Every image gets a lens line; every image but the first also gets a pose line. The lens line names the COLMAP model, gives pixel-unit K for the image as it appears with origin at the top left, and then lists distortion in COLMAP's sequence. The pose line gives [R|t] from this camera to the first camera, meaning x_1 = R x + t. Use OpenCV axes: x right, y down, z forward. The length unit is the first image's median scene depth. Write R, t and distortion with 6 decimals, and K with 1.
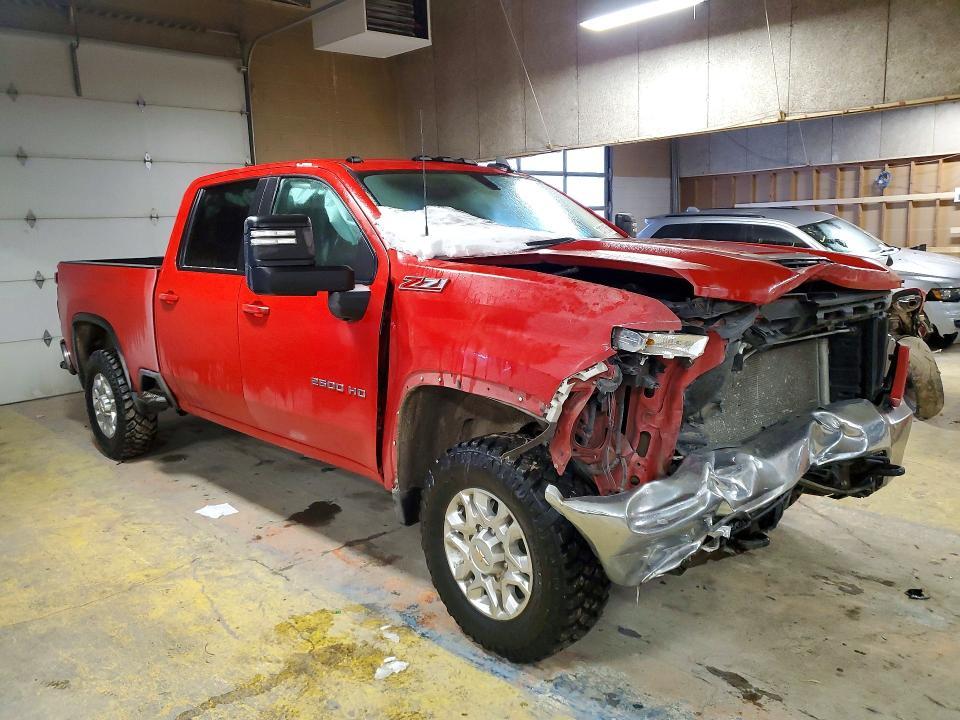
lens RADIAL K [[748.6, 0, 482.5], [0, 748.6, 356.0], [0, 0, 1]] dist [0.005339, -0.002840]
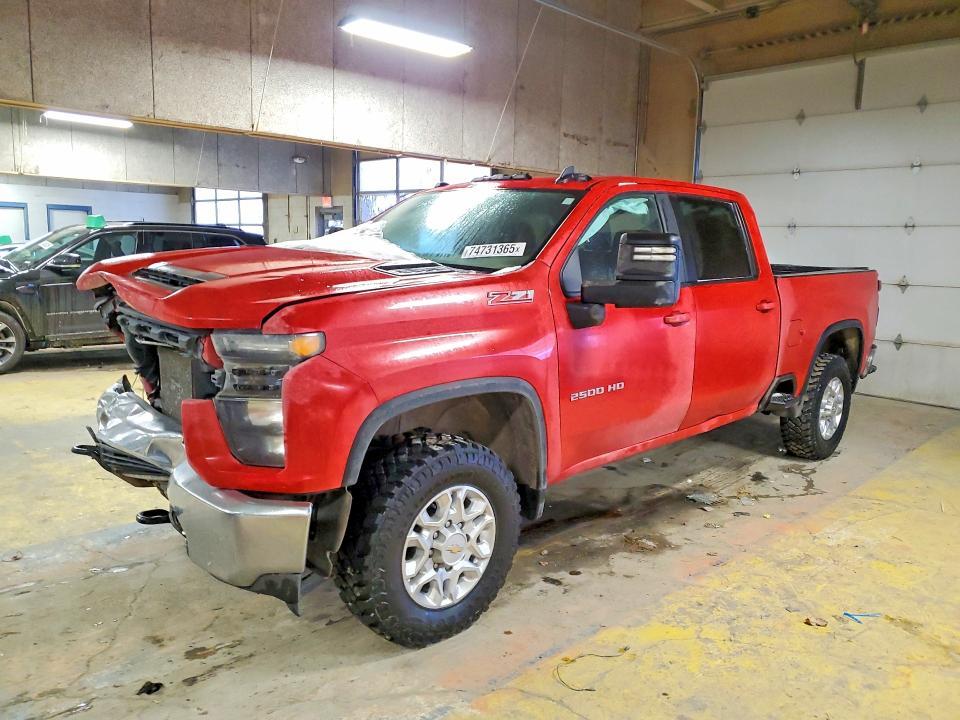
lens RADIAL K [[748.6, 0, 482.5], [0, 748.6, 356.0], [0, 0, 1]] dist [0.005339, -0.002840]
pose [[-0.001367, 0.184316, -0.982866, 1.257080], [-0.186854, 0.965509, 0.181321, -0.249118], [0.982387, 0.183900, 0.033121, 1.192854]]
